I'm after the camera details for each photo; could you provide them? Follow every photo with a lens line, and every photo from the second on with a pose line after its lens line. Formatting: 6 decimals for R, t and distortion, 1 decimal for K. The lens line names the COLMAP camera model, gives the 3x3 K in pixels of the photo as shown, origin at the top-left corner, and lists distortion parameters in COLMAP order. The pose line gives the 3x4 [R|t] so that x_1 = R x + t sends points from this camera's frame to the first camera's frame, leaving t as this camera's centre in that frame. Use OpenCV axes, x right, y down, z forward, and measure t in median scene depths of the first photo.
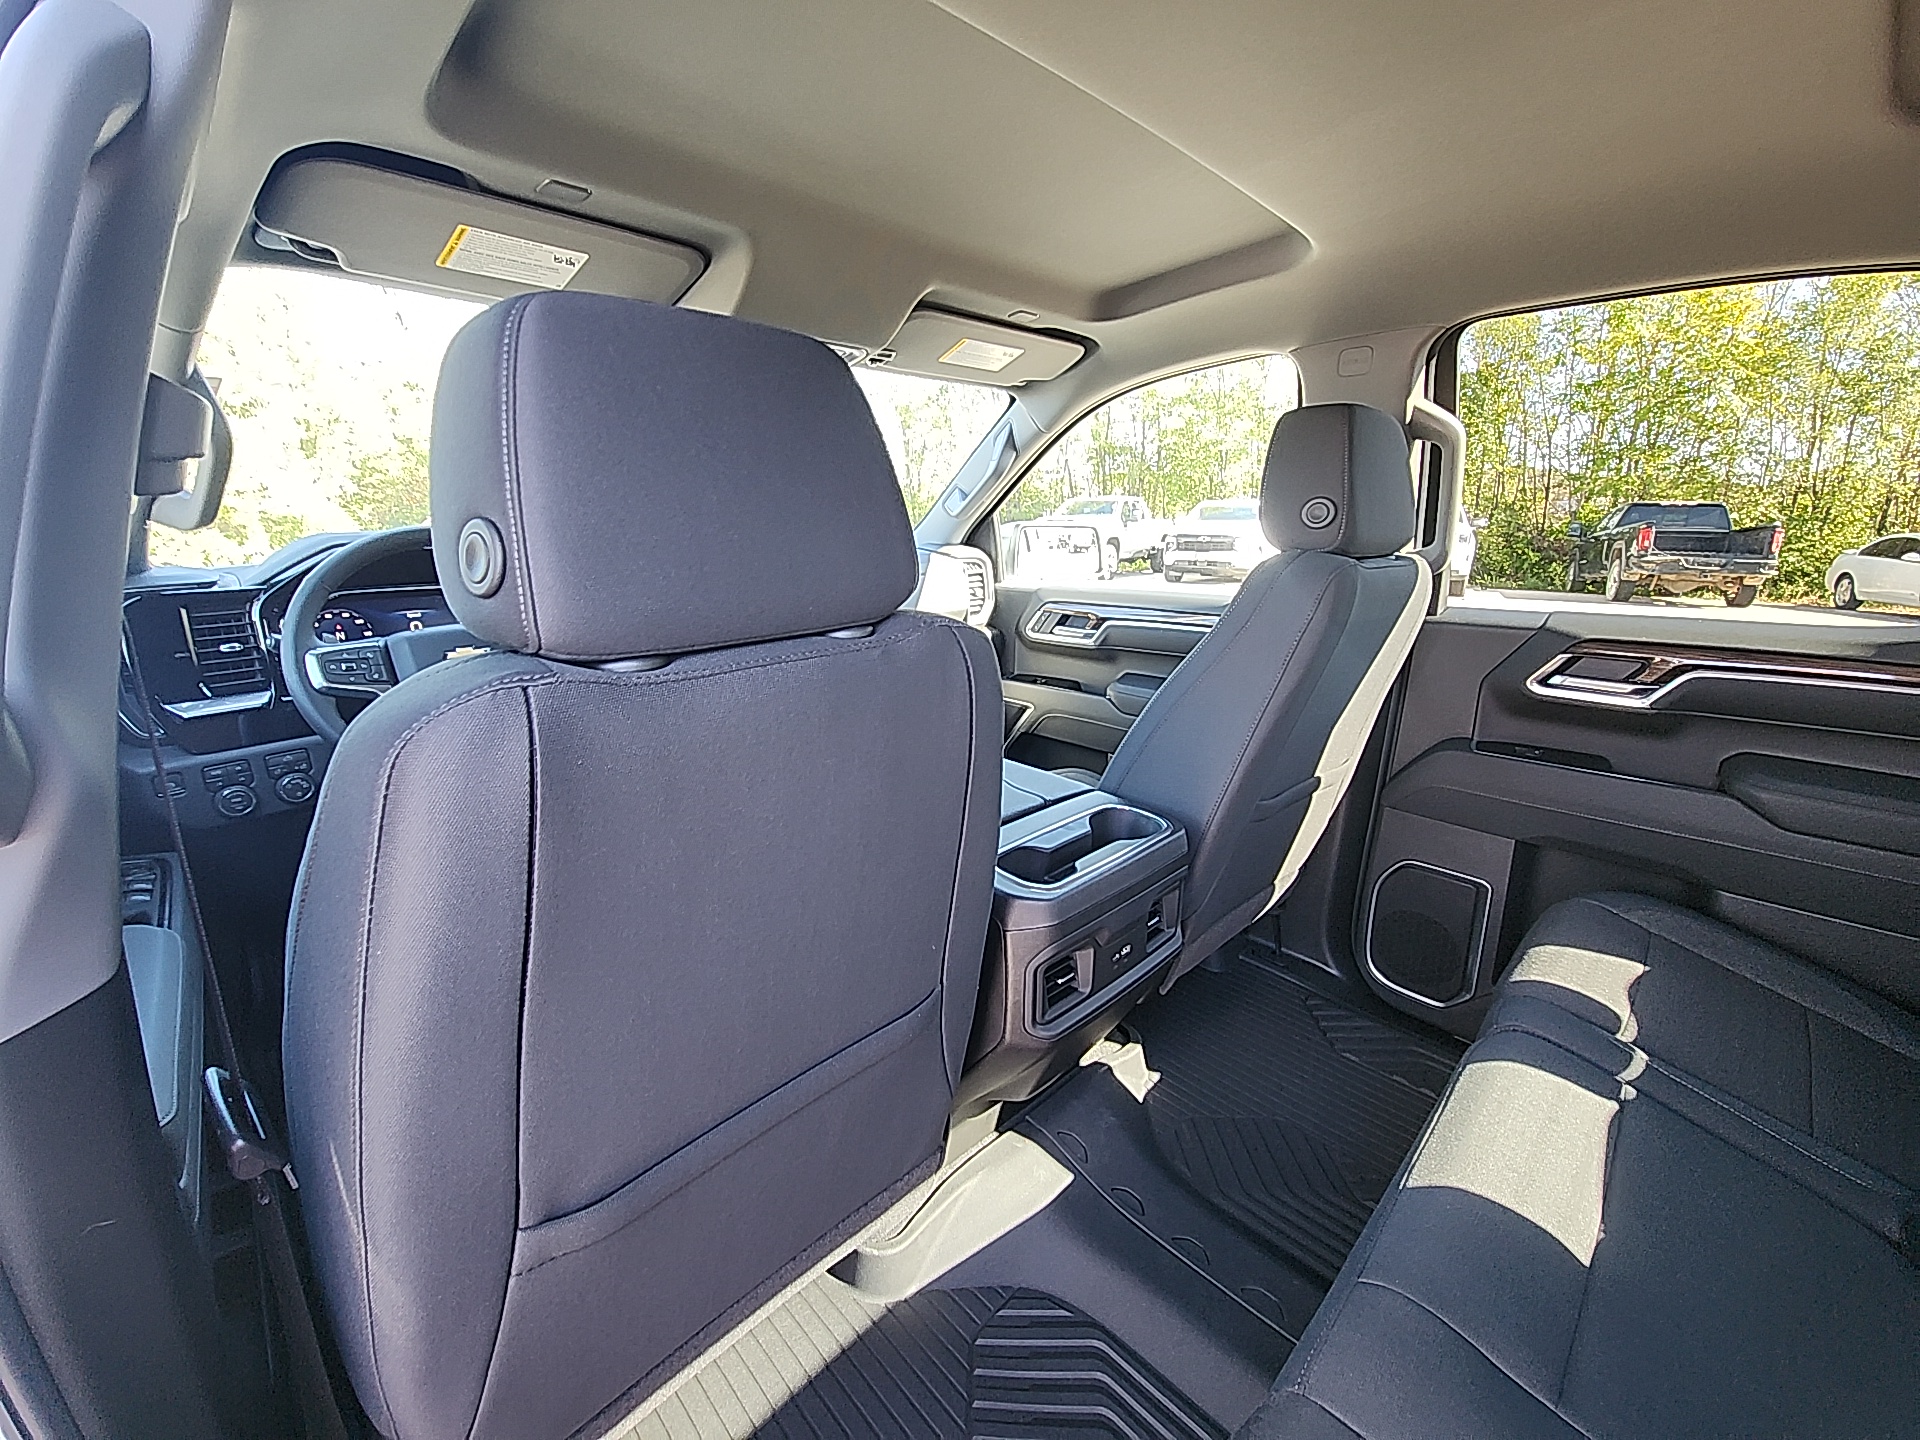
lens RADIAL K [[782.1, 0, 953.6], [0, 782.1, 712.6], [0, 0, 1]] dist [-0.009806, -0.000189]
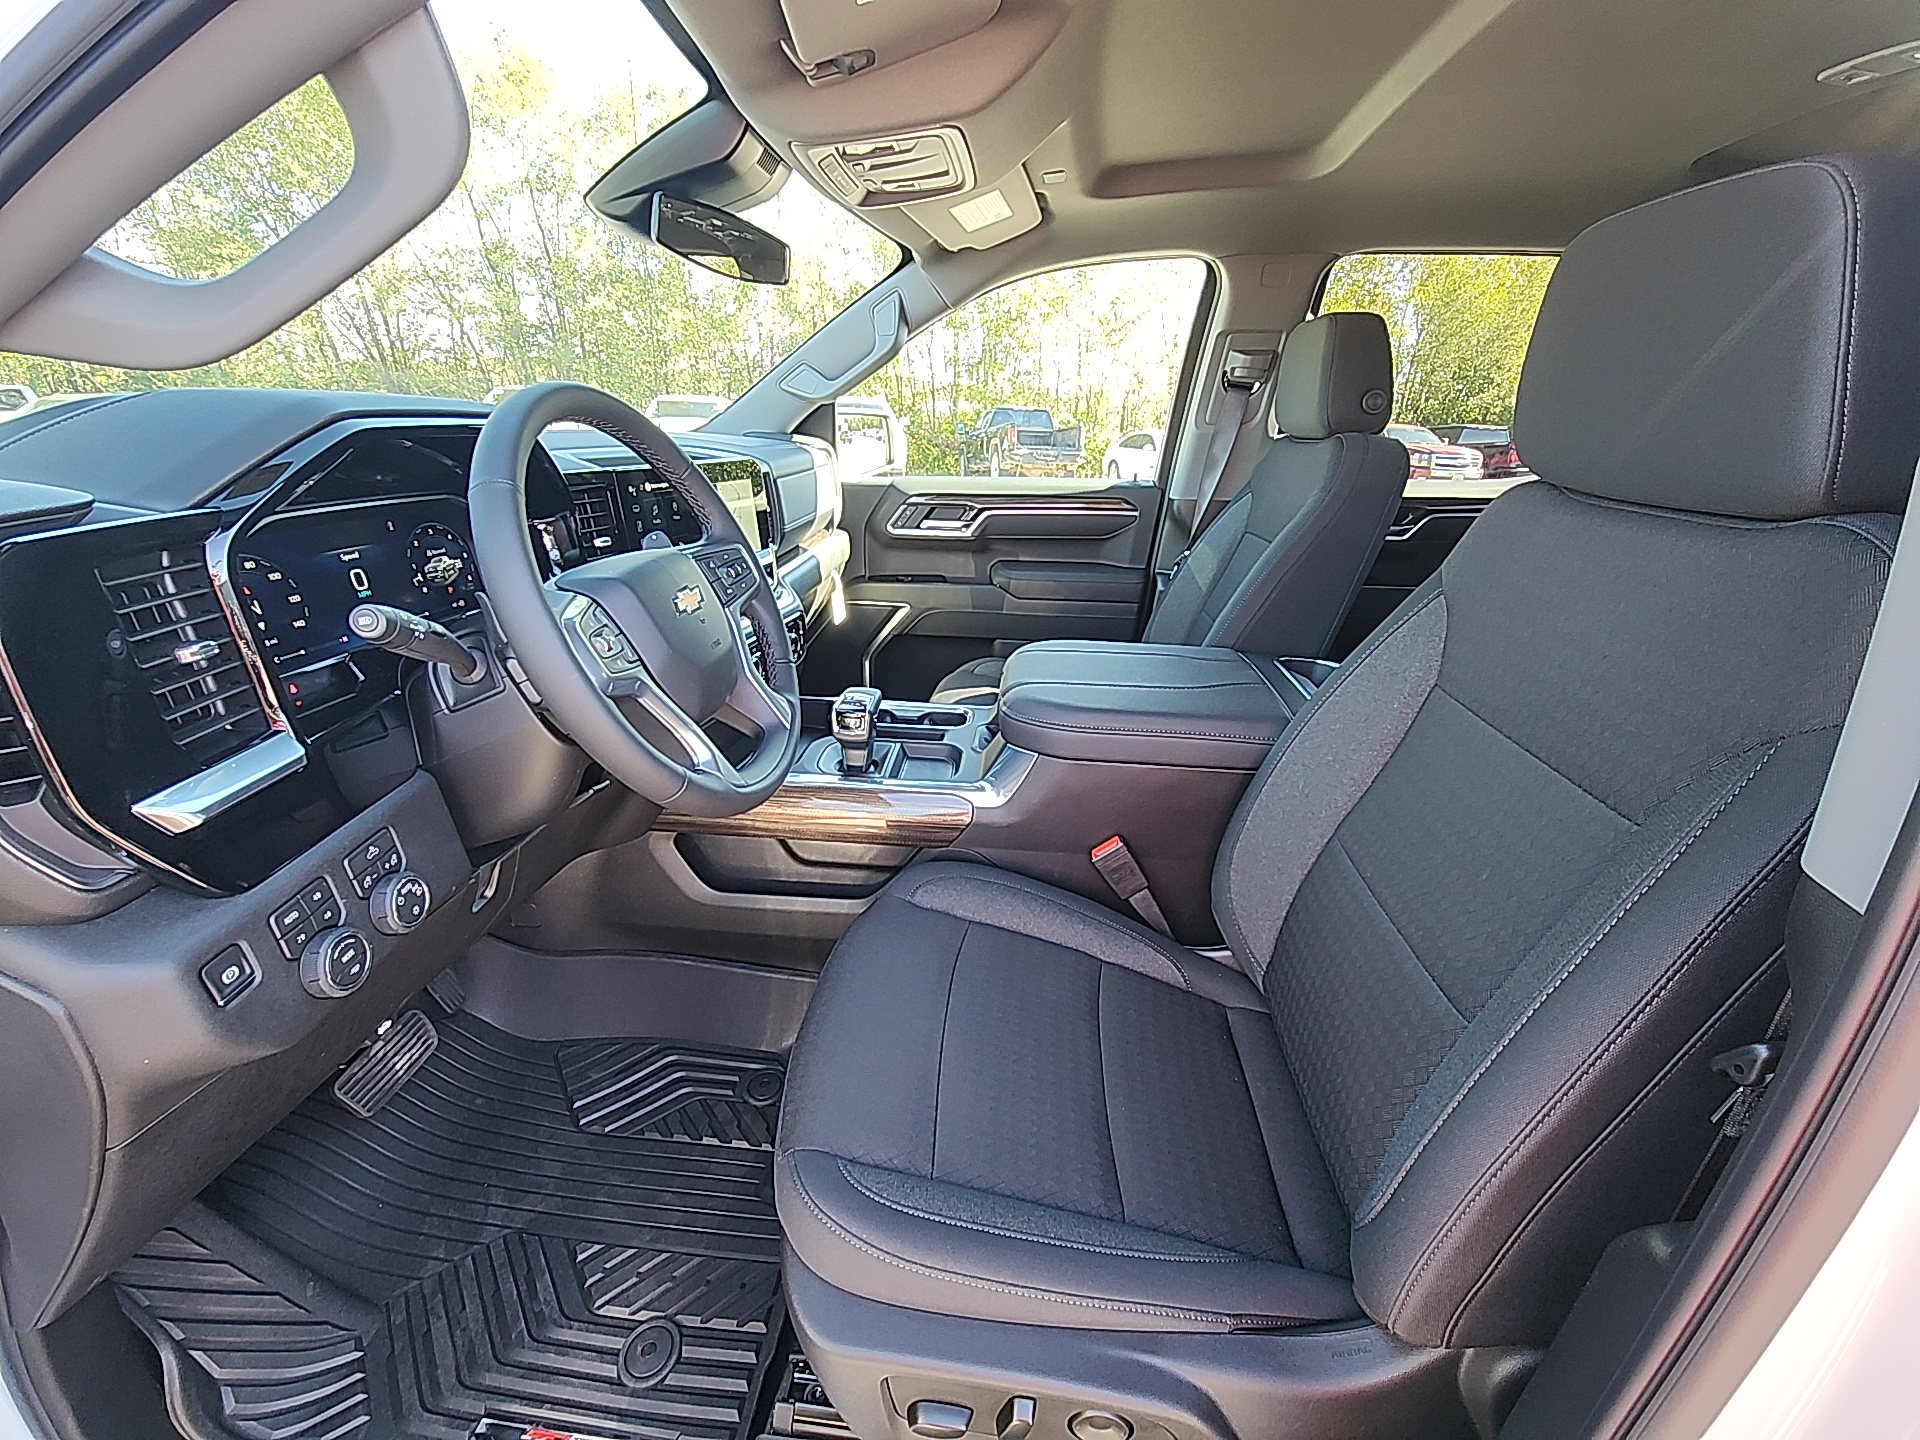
lens RADIAL K [[771.6, 0, 949.0], [0, 771.6, 700.8], [0, 0, 1]] dist [0.010262, -0.007188]
pose [[0.772622, -0.203523, 0.601360, -0.130506], [0.136713, 0.978337, 0.155458, -0.009782], [-0.619972, -0.037897, 0.783708, 0.061383]]
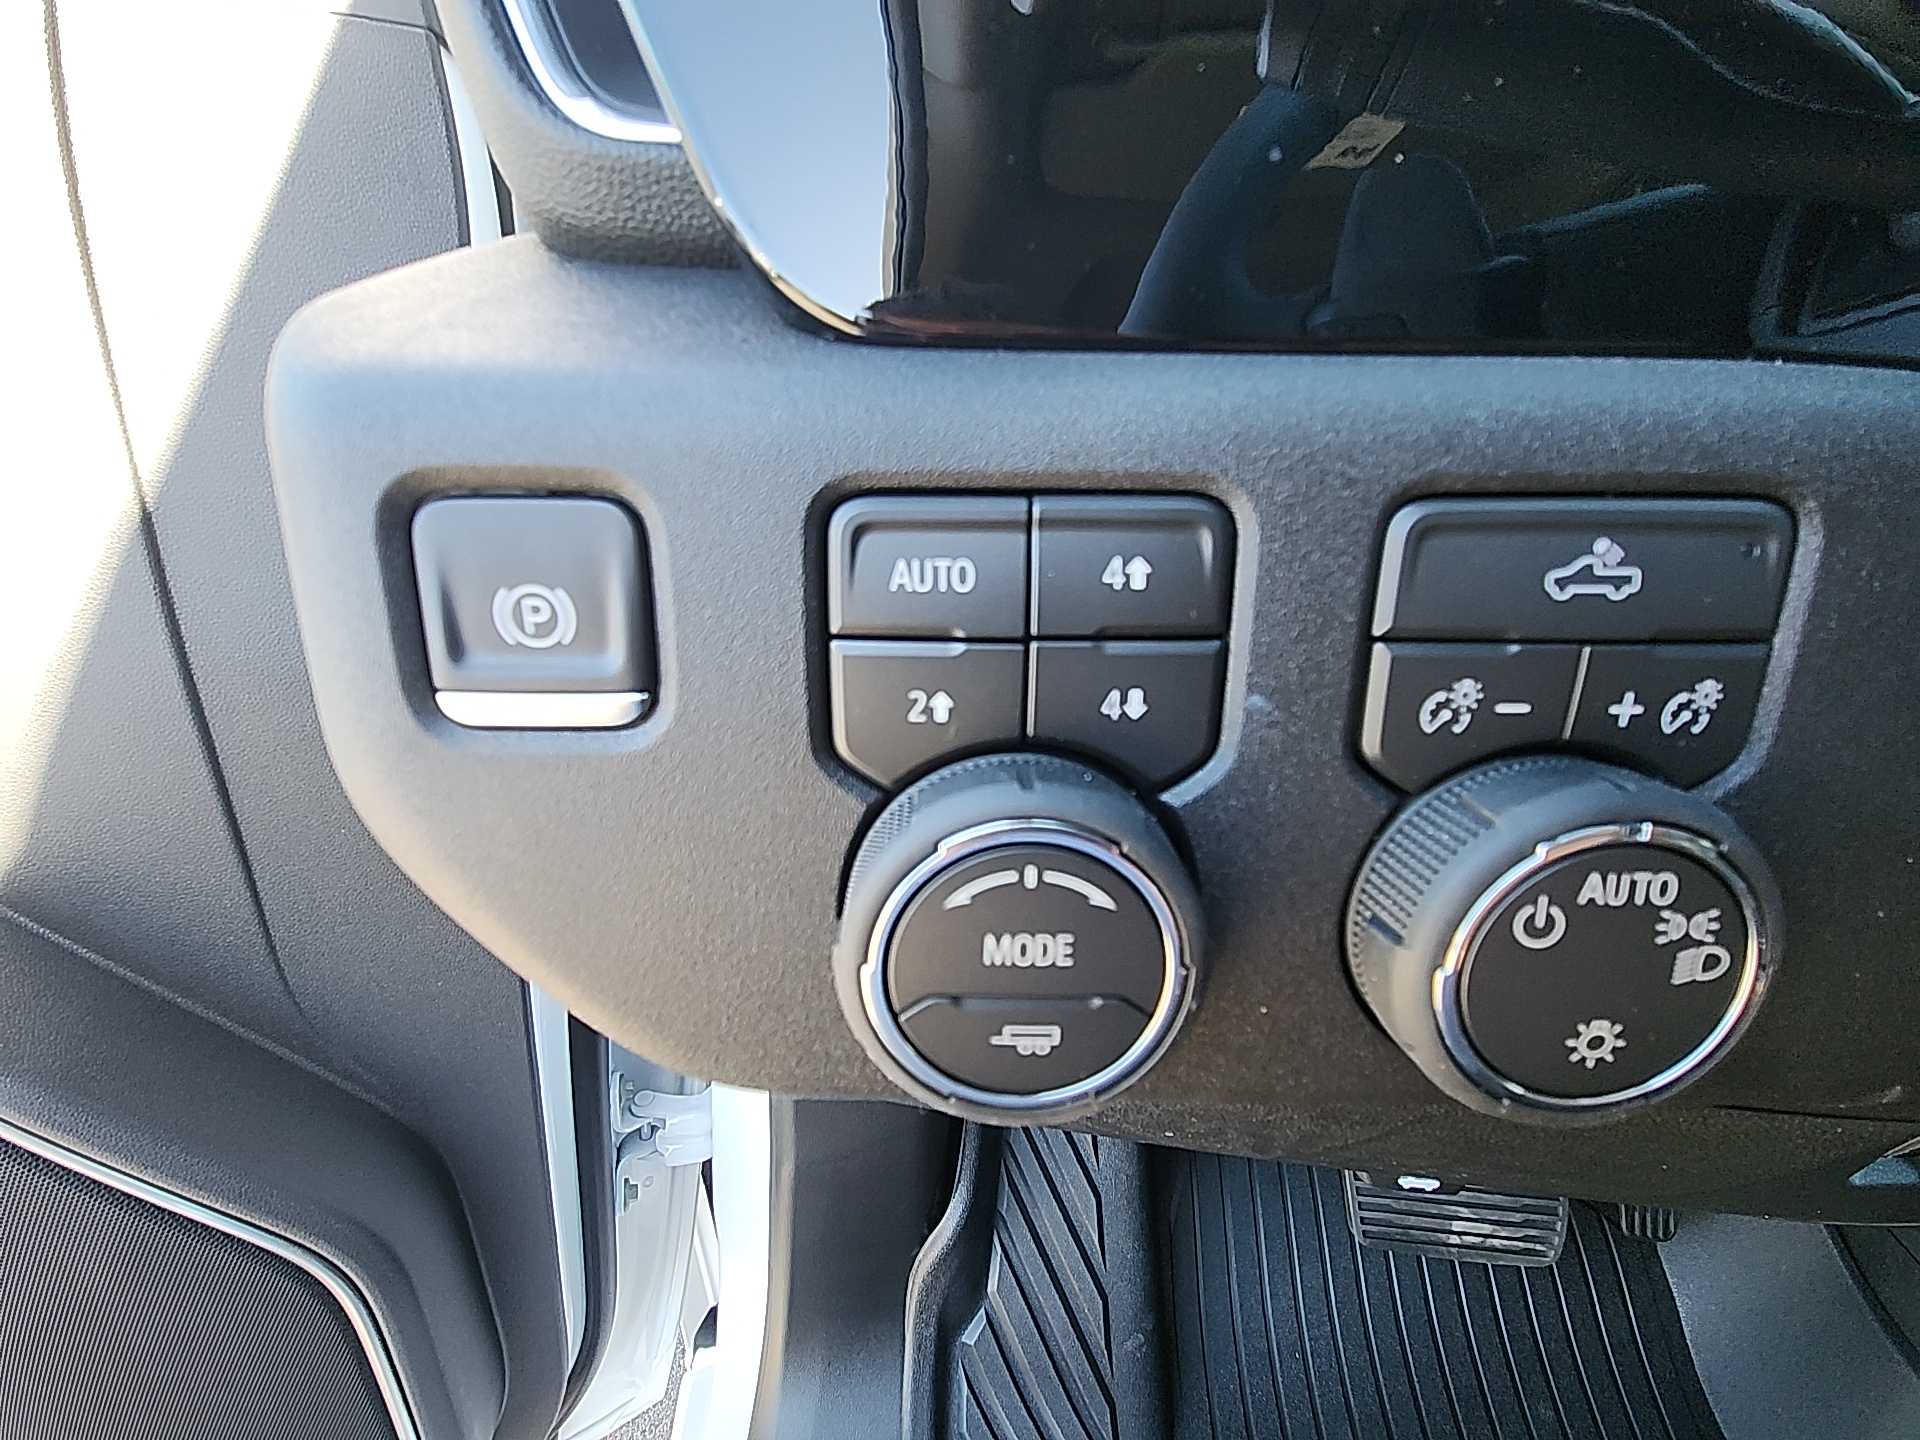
lens RADIAL K [[775.0, 0, 960.0], [0, 775.0, 720.0], [0, 0, 1]] dist [0.001540, -0.000012]
pose [[0.620642, 0.308037, -0.721052, -0.128279], [-0.210591, 0.951297, 0.225133, 0.010684], [0.755284, 0.012120, 0.655285, 0.141354]]
